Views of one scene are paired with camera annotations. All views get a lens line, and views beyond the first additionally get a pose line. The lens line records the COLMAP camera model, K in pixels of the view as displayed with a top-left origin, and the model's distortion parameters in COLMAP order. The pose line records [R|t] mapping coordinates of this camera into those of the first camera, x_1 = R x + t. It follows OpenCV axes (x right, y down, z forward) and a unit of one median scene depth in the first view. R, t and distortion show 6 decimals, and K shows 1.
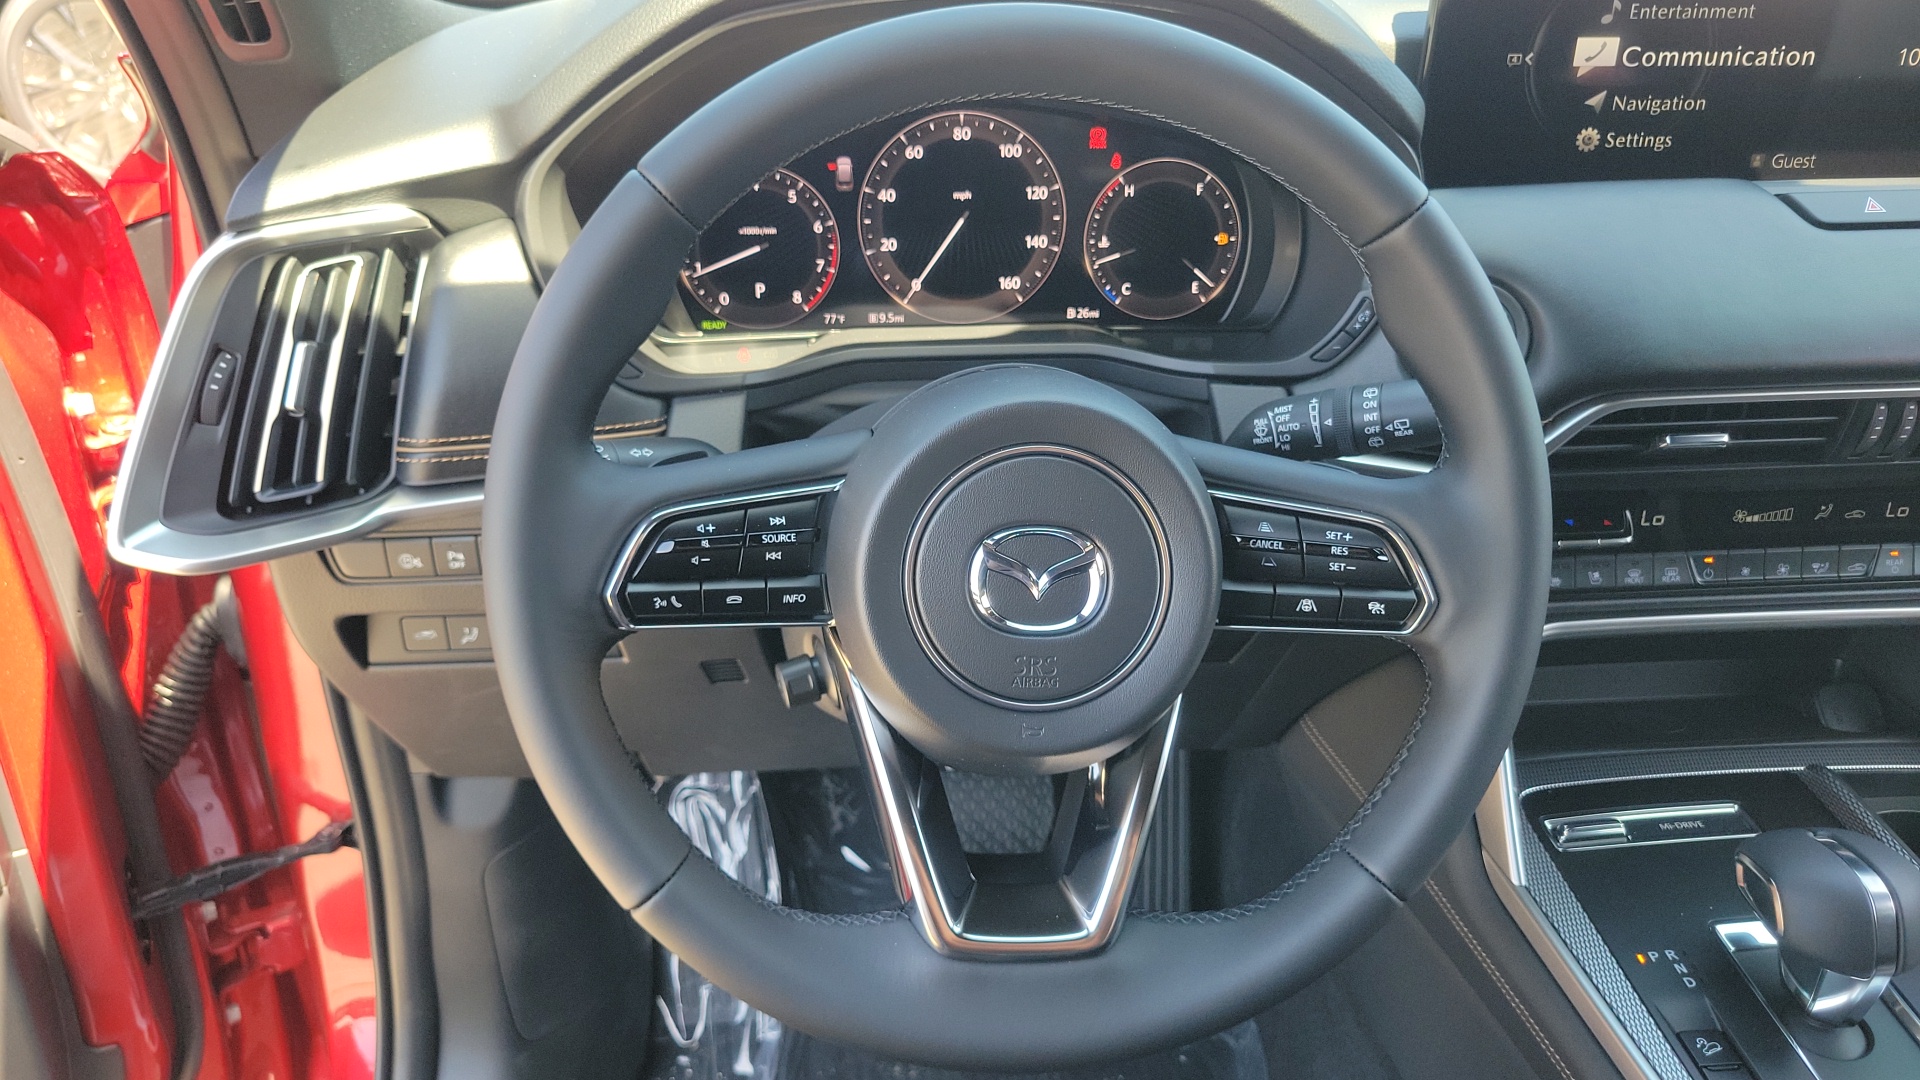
lens RADIAL K [[1444.0, 0, 956.7], [0, 1444.0, 525.6], [0, 0, 1]] dist [0.016538, -0.008946]
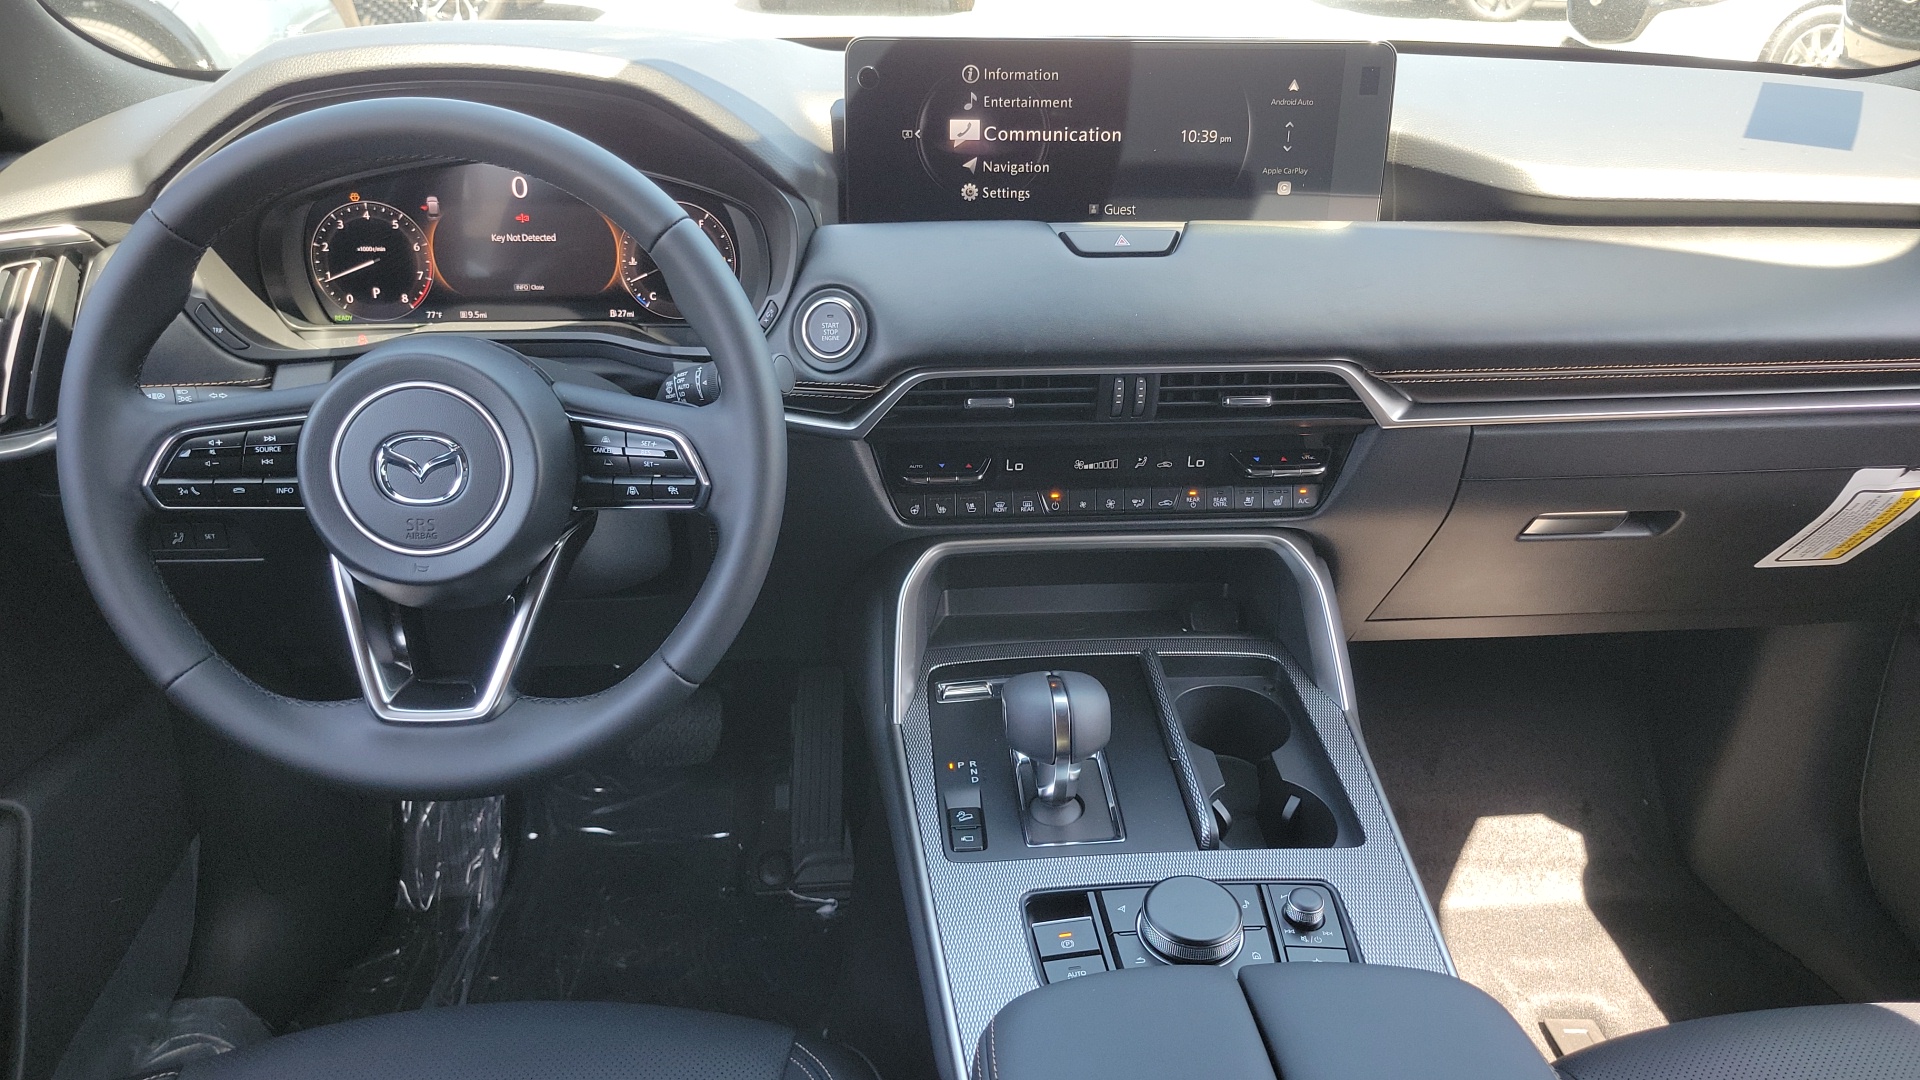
lens RADIAL K [[1411.2, 0, 960.0], [0, 1411.2, 540.0], [0, 0, 1]] dist [0.033849, -0.029009]
pose [[0.999934, 0.010870, 0.003810, 0.430540], [-0.010806, 0.999807, -0.016397, 0.090652], [-0.003987, 0.016355, 0.999858, -0.354440]]
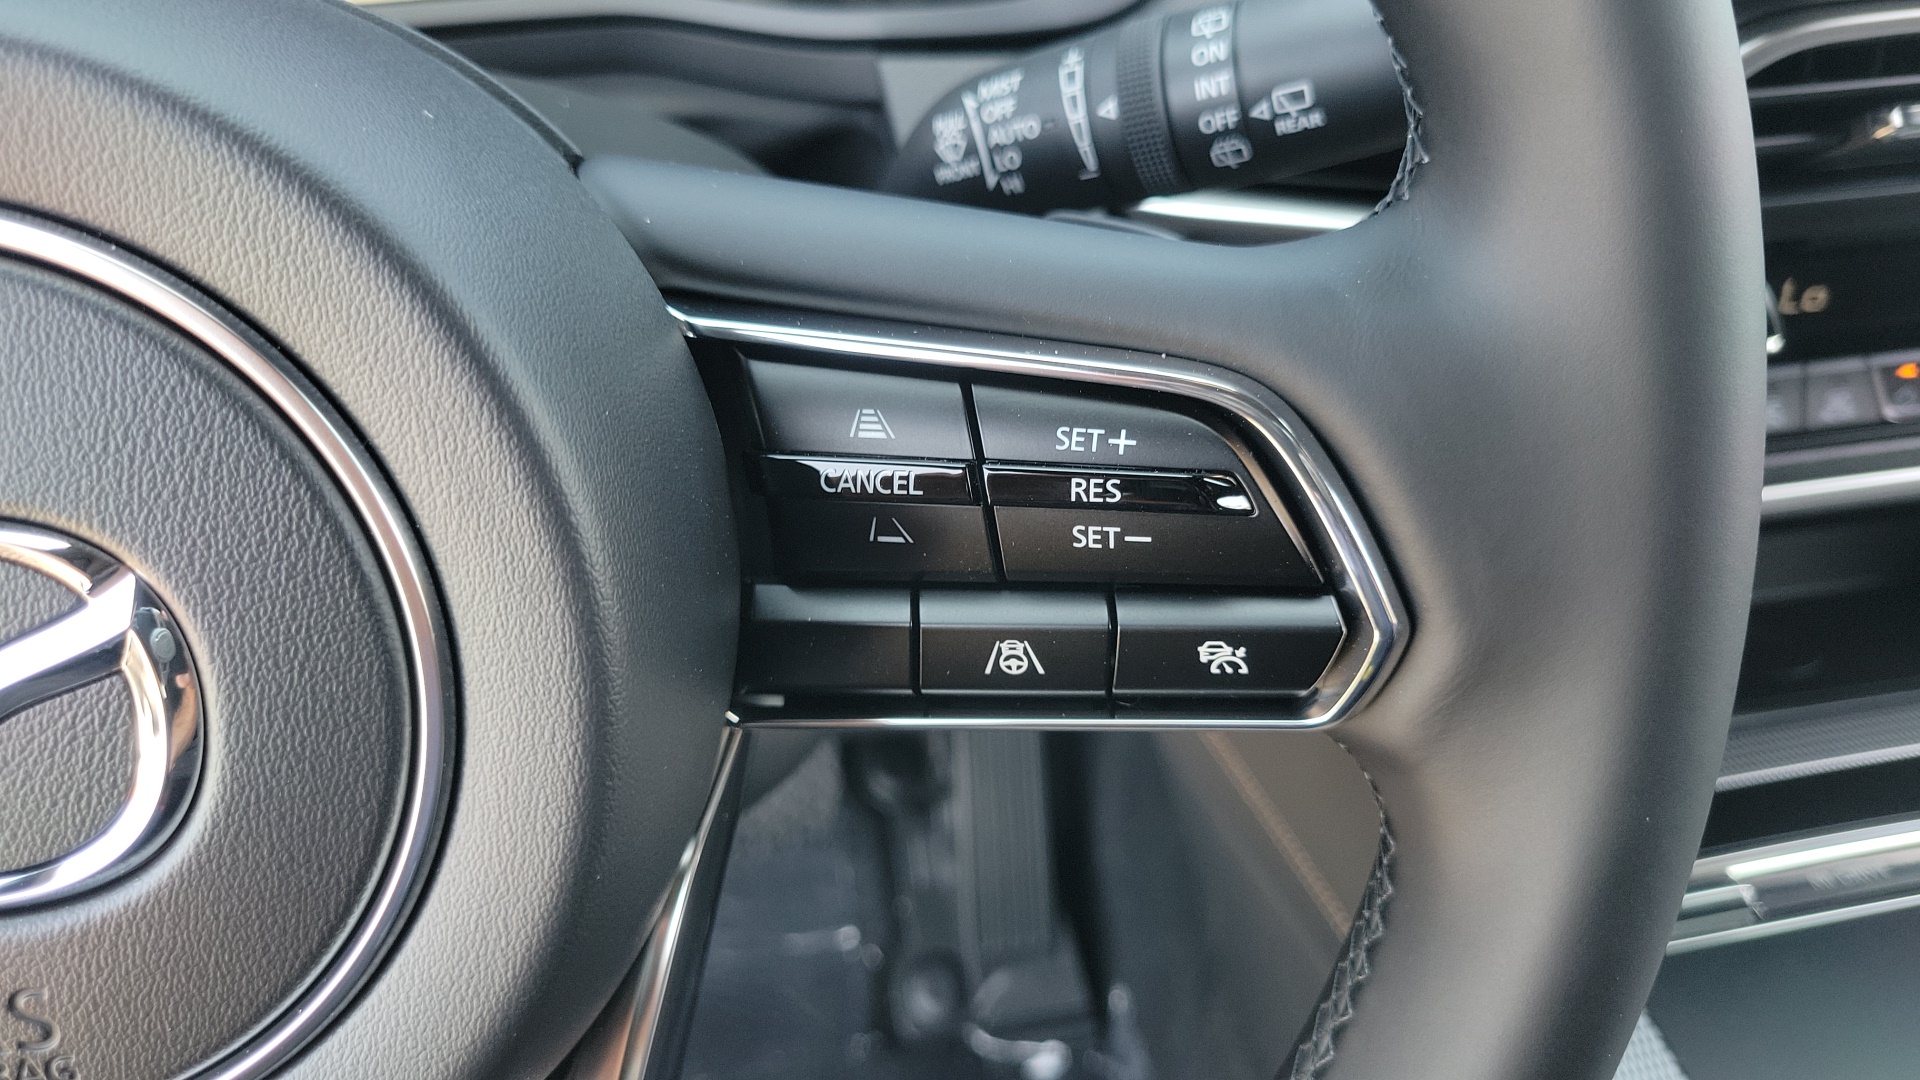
lens RADIAL K [[1503.6, 0, 951.7], [0, 1503.6, 544.5], [0, 0, 1]] dist [-0.005980, -0.005793]
pose [[0.996338, -0.073712, 0.043333, 0.161094], [0.066896, 0.987621, 0.141882, -0.013938], [-0.053254, -0.138463, 0.988935, 0.499965]]
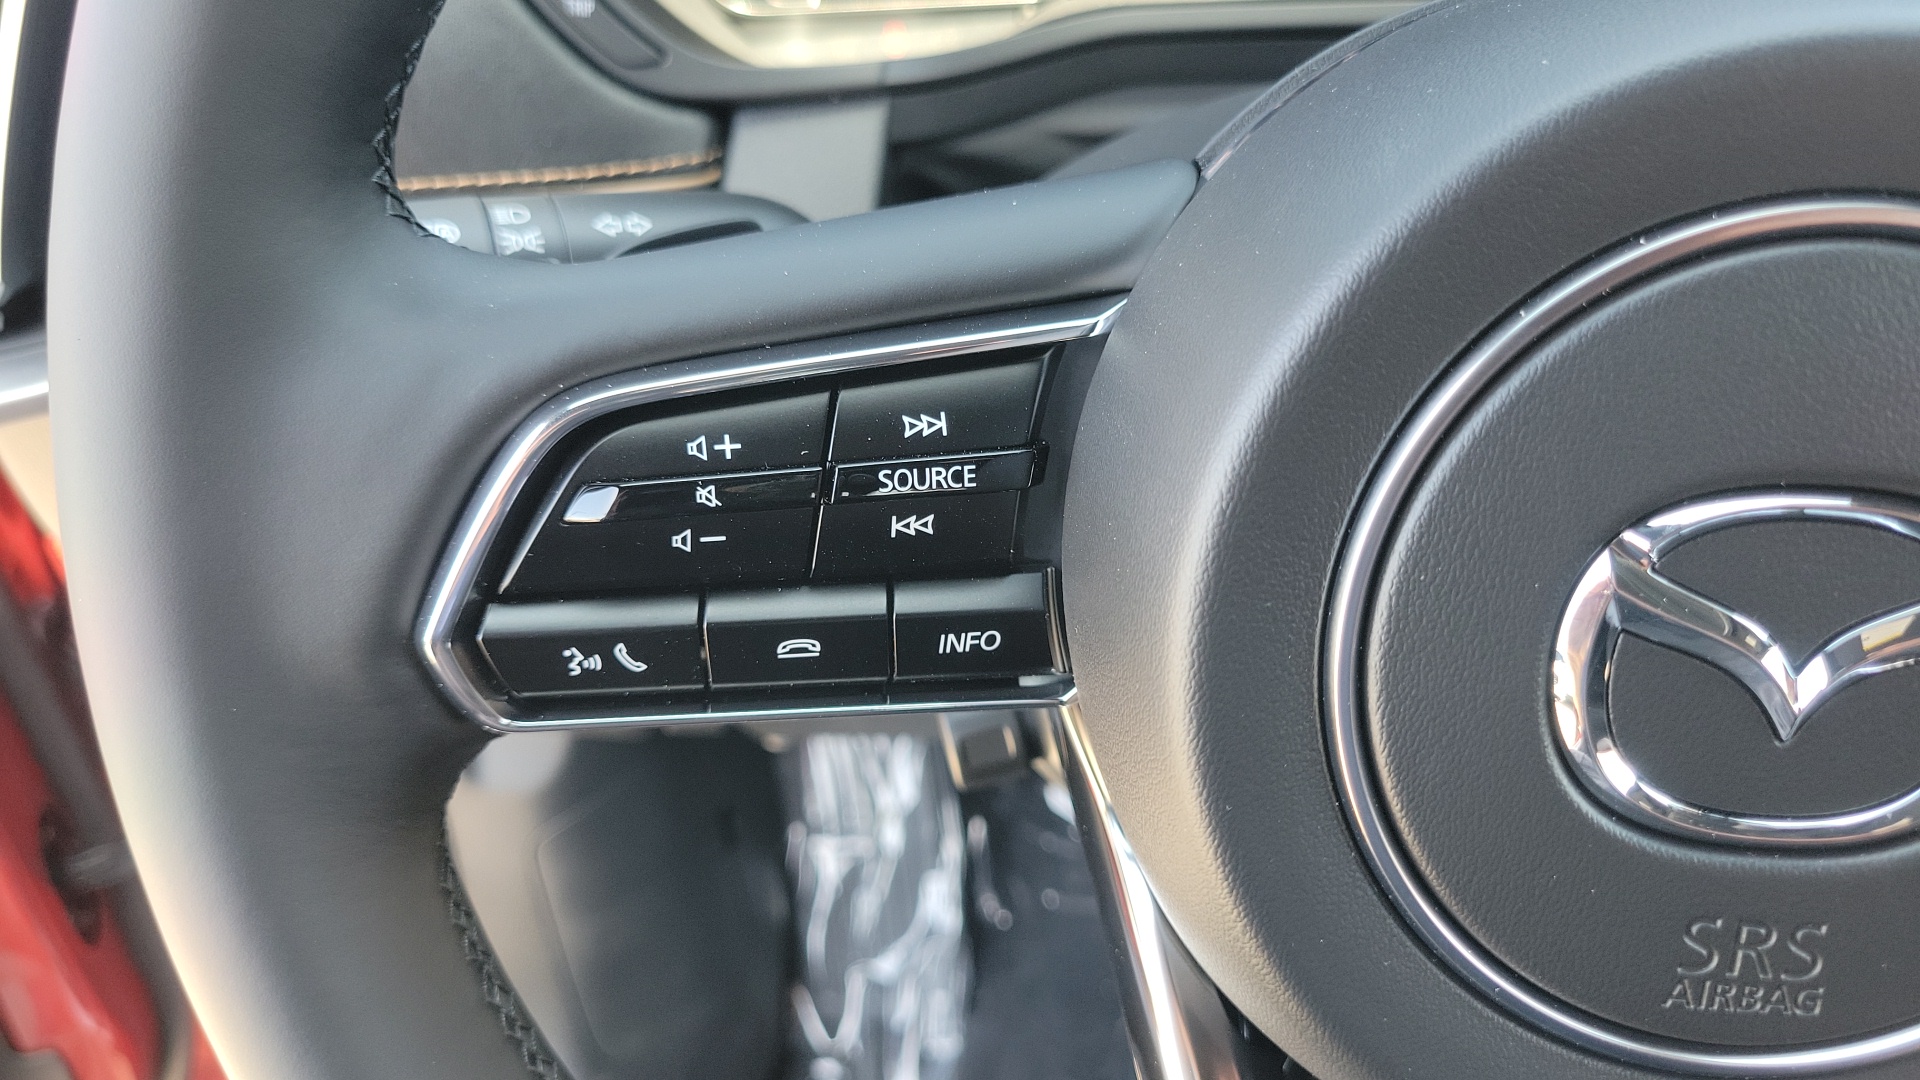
lens RADIAL K [[1503.6, 0, 951.7], [0, 1503.6, 544.5], [0, 0, 1]] dist [-0.005980, -0.005793]
pose [[0.990125, 0.037995, -0.134944, -0.049406], [-0.017665, 0.988714, 0.148771, -0.020597], [0.139073, -0.144918, 0.979621, 0.466353]]
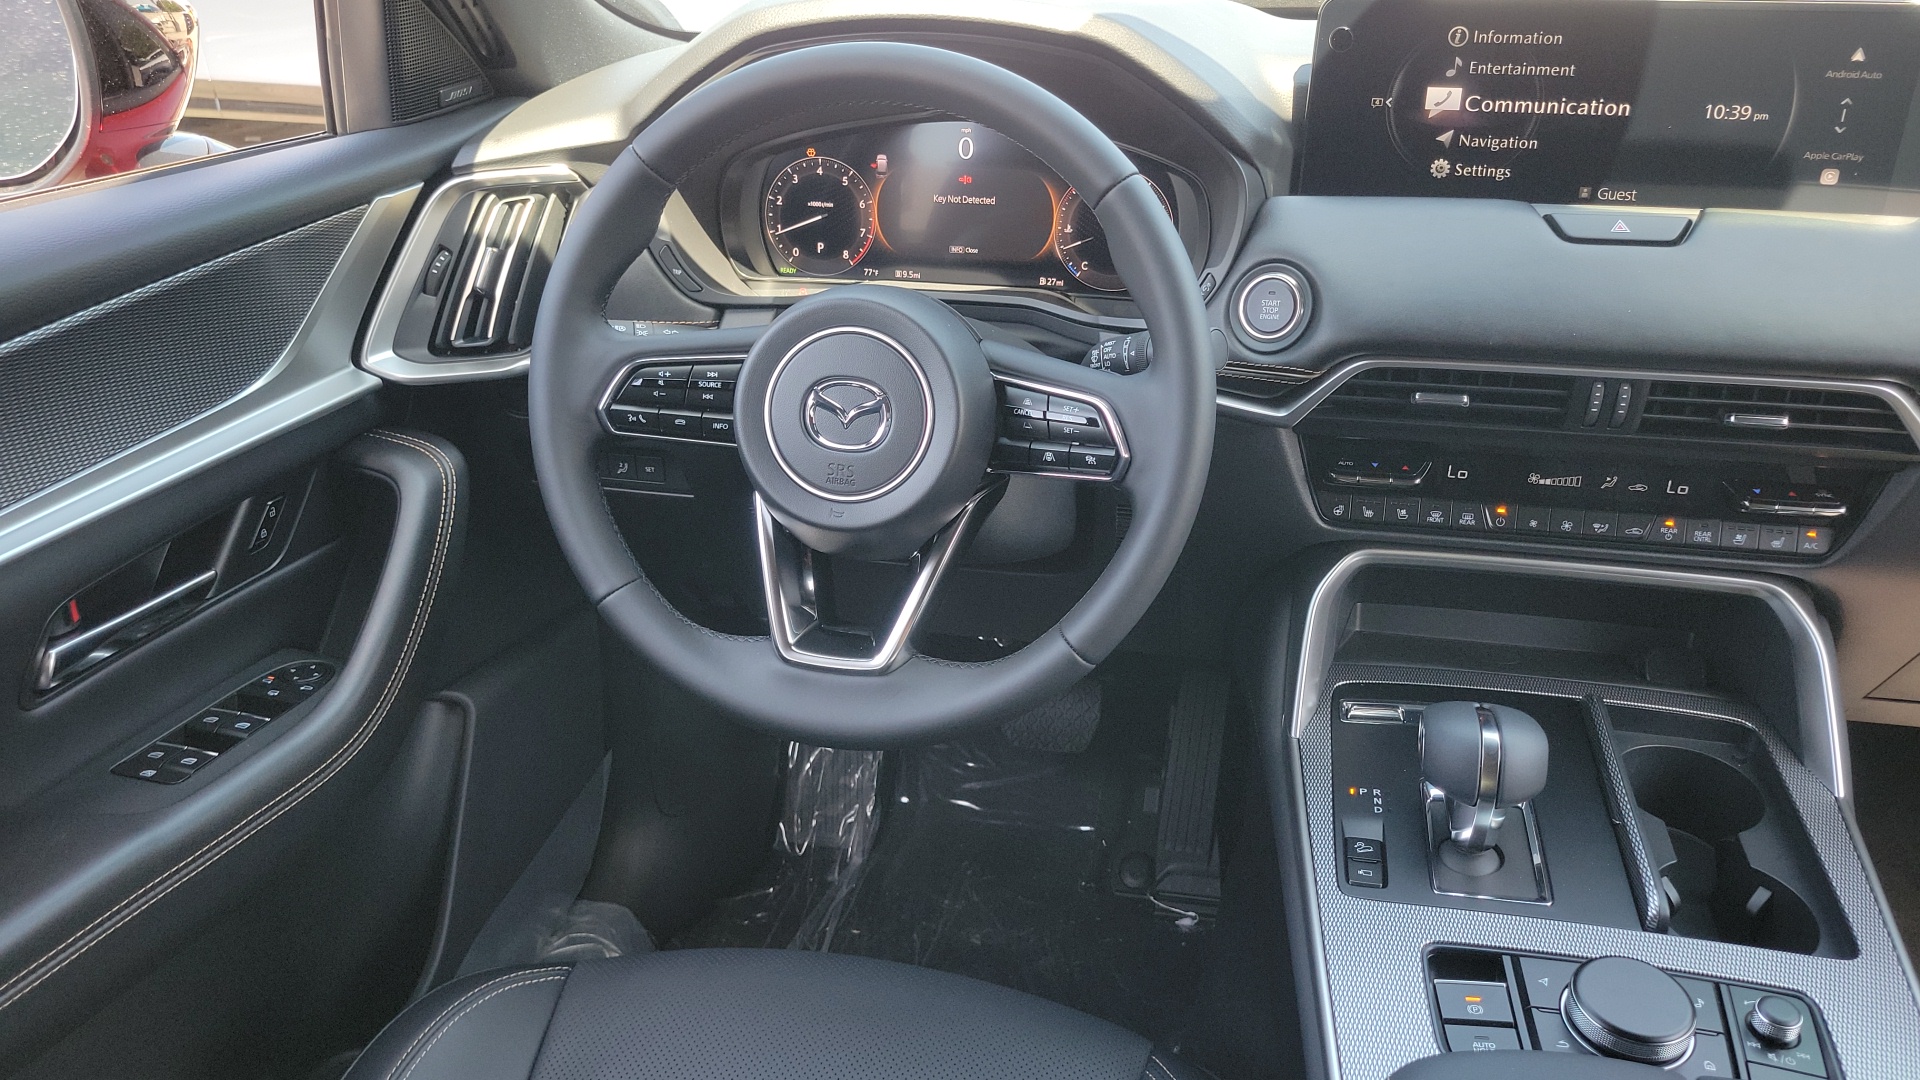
lens RADIAL K [[1412.7, 0, 977.1], [0, 1412.7, 552.7], [0, 0, 1]] dist [0.027981, -0.007749]
pose [[0.961831, 0.117483, -0.247142, 0.397770], [-0.120280, 0.992733, 0.003802, 0.110901], [0.245793, 0.026069, 0.968972, -0.291255]]
